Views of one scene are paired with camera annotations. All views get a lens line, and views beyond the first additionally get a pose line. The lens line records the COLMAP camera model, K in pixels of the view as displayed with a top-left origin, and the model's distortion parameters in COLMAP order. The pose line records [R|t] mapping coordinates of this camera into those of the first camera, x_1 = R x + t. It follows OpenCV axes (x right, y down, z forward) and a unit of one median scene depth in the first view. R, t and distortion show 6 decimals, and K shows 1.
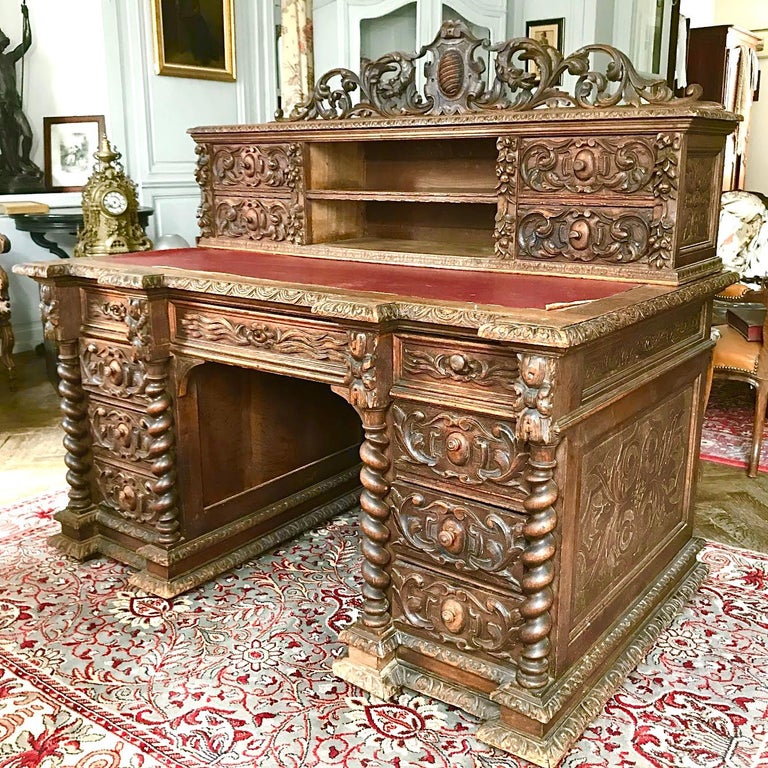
lens RADIAL K [[850.3, 0, 384.0], [0, 850.3, 384.0], [0, 0, 1]] dist [-0.010829, 0.018066]
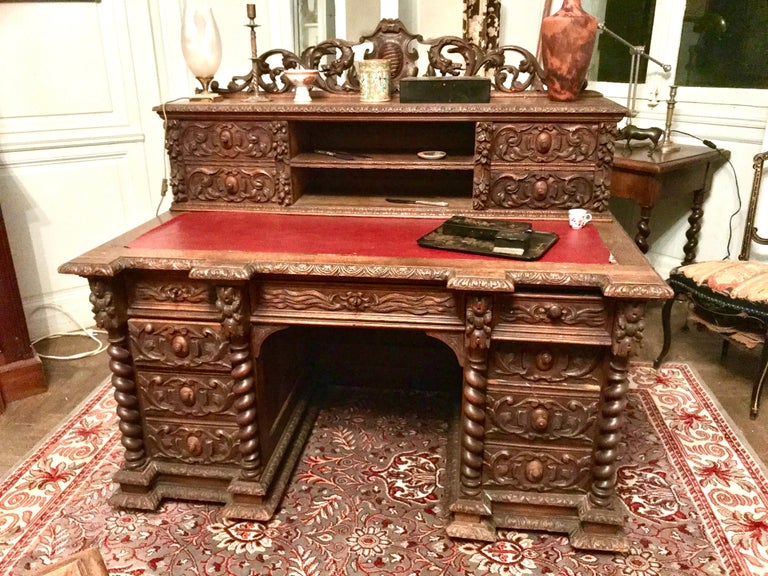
lens RADIAL K [[663.6, 0, 384.0], [0, 663.6, 288.0], [0, 0, 1]] dist [-0.018936, -0.016012]
pose [[0.873997, -0.175906, 0.452974, -0.478637], [0.127970, 0.982594, 0.134661, -0.176626], [-0.468777, -0.059727, 0.881295, 0.113667]]
